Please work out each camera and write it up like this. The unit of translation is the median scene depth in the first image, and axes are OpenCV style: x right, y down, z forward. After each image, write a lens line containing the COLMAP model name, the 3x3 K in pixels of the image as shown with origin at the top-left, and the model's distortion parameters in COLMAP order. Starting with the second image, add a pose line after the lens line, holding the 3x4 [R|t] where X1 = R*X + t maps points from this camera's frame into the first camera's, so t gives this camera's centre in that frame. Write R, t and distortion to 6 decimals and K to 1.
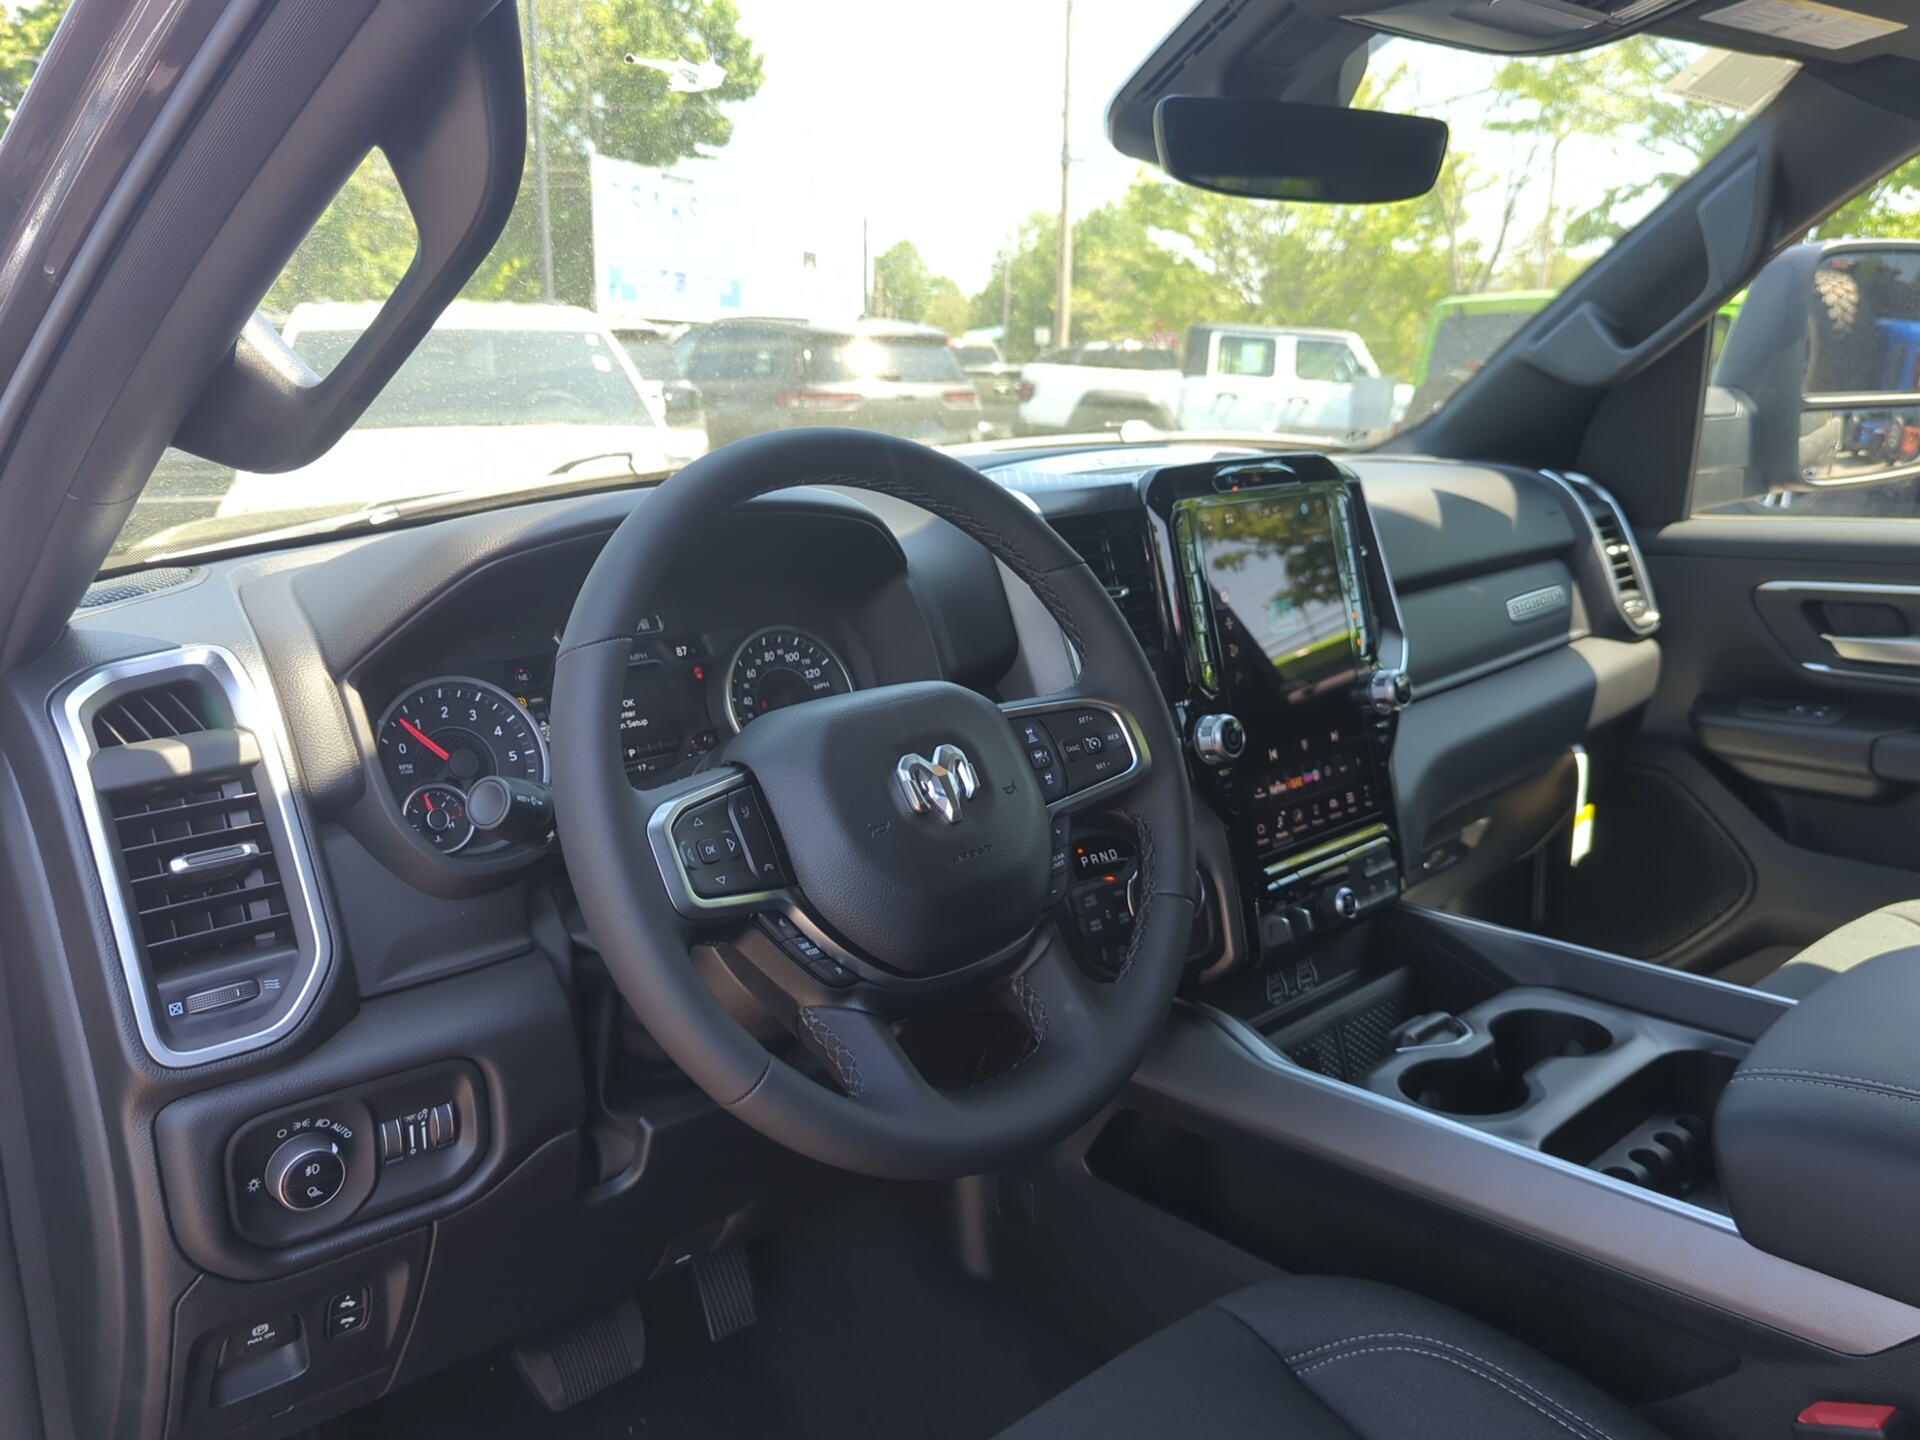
lens RADIAL K [[1567.7, 0, 996.1], [0, 1567.7, 679.7], [0, 0, 1]] dist [0.043904, -0.040507]
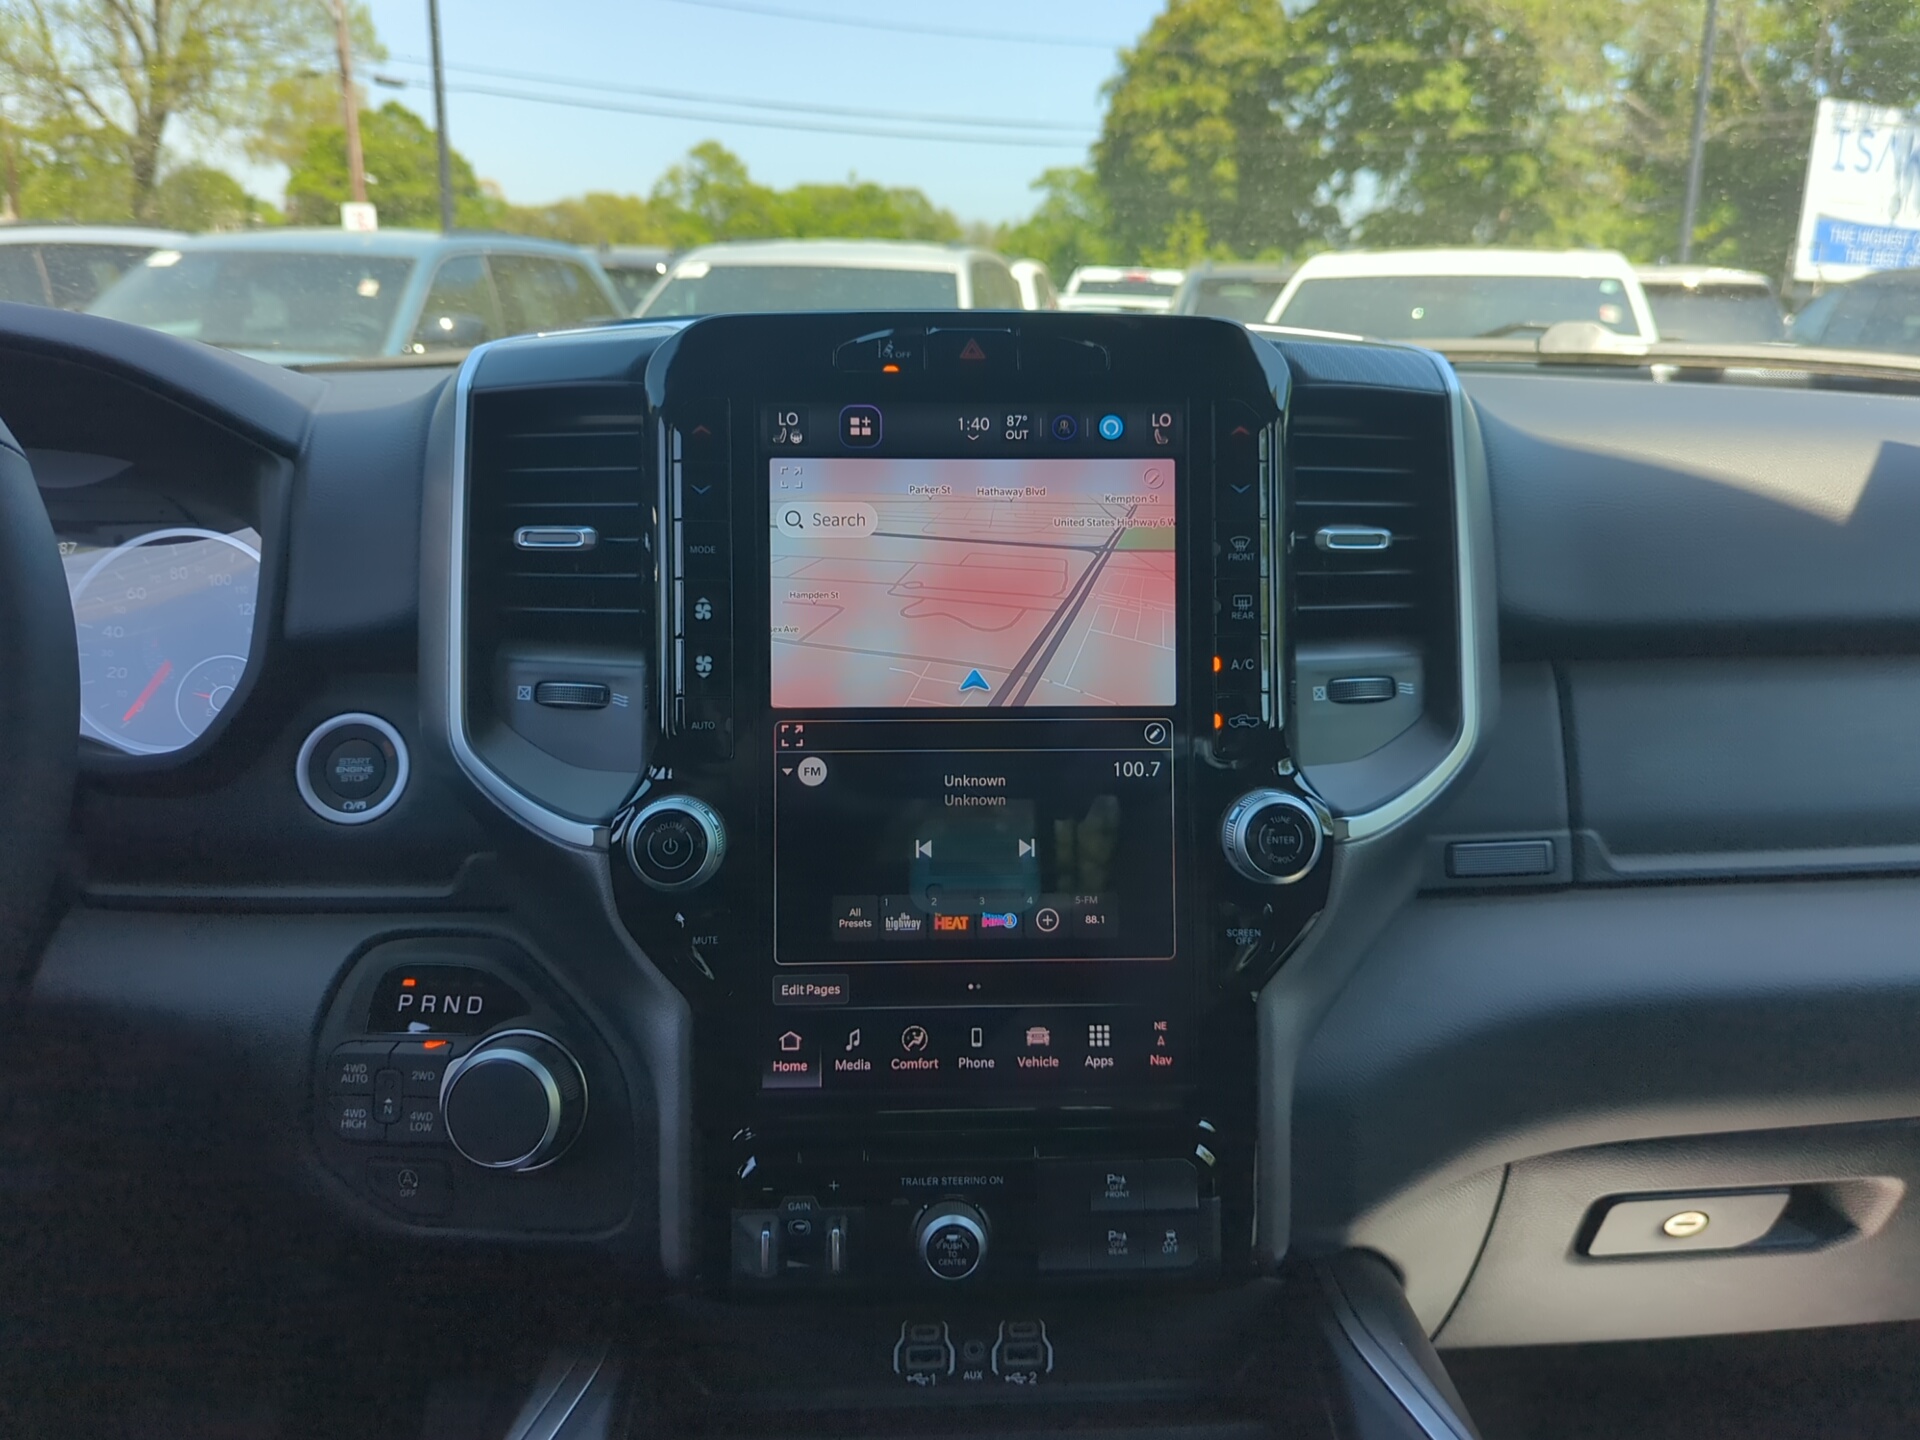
lens RADIAL K [[1560.0, 0, 984.1], [0, 1560.0, 696.1], [0, 0, 1]] dist [0.051132, -0.049203]
pose [[0.752072, 0.166492, -0.637706, 0.561962], [-0.148493, 0.985494, 0.082170, -0.070429], [0.642136, 0.032897, 0.765885, 0.708498]]
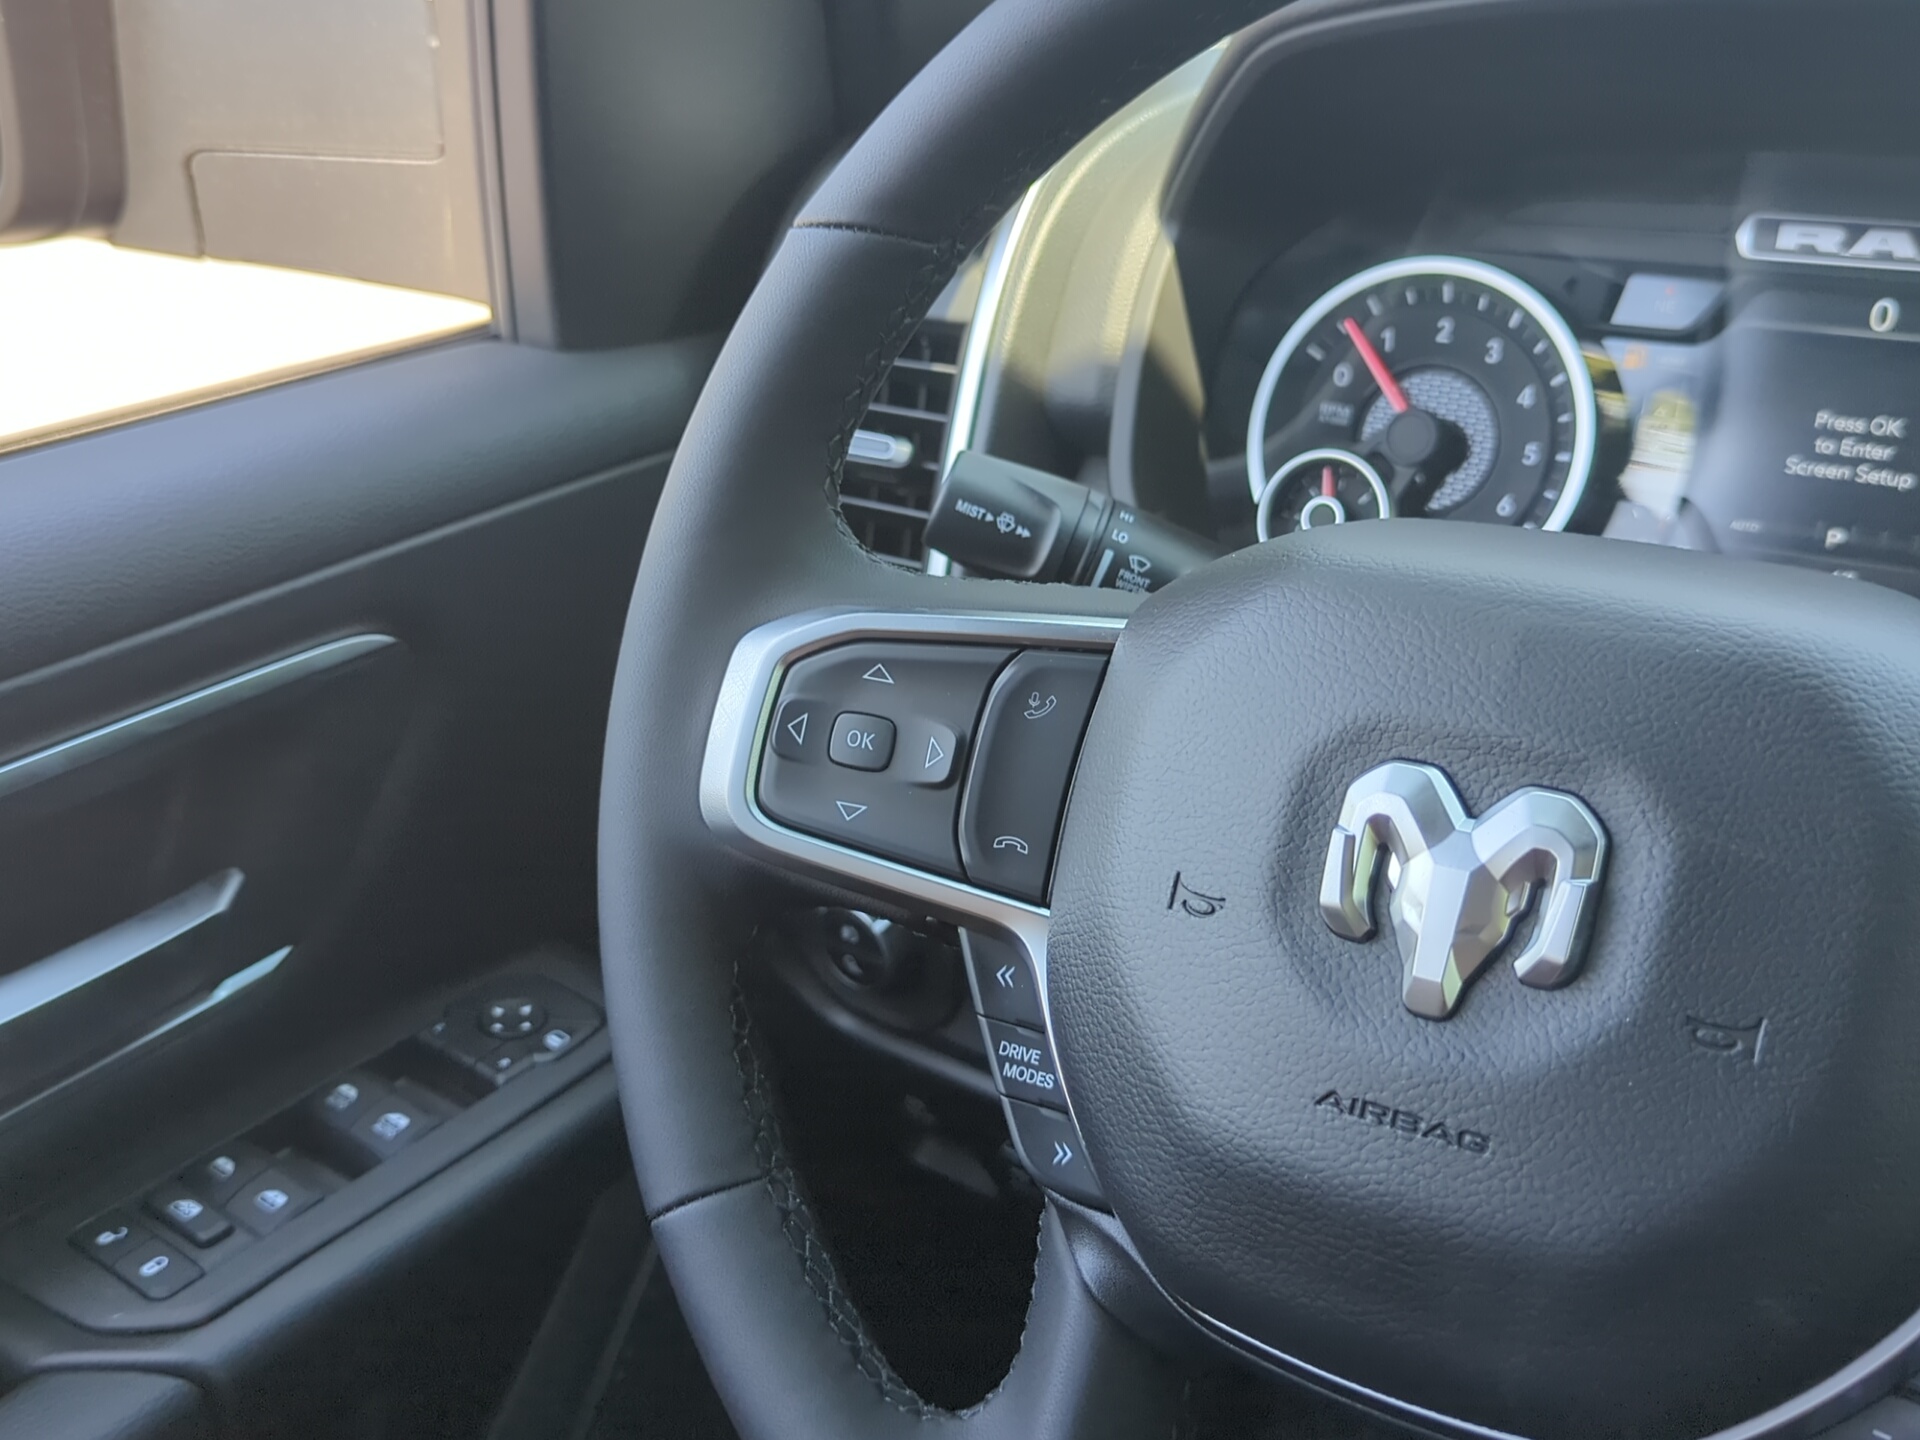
lens RADIAL K [[2087.7, 0, 962.9], [0, 2087.7, 688.1], [0, 0, 1]] dist [0.017622, 0.000000]
pose [[0.210198, 0.396476, -0.893657, 0.234161], [-0.151772, 0.916230, 0.370792, -0.087349], [0.965807, 0.057692, 0.252763, 0.585631]]
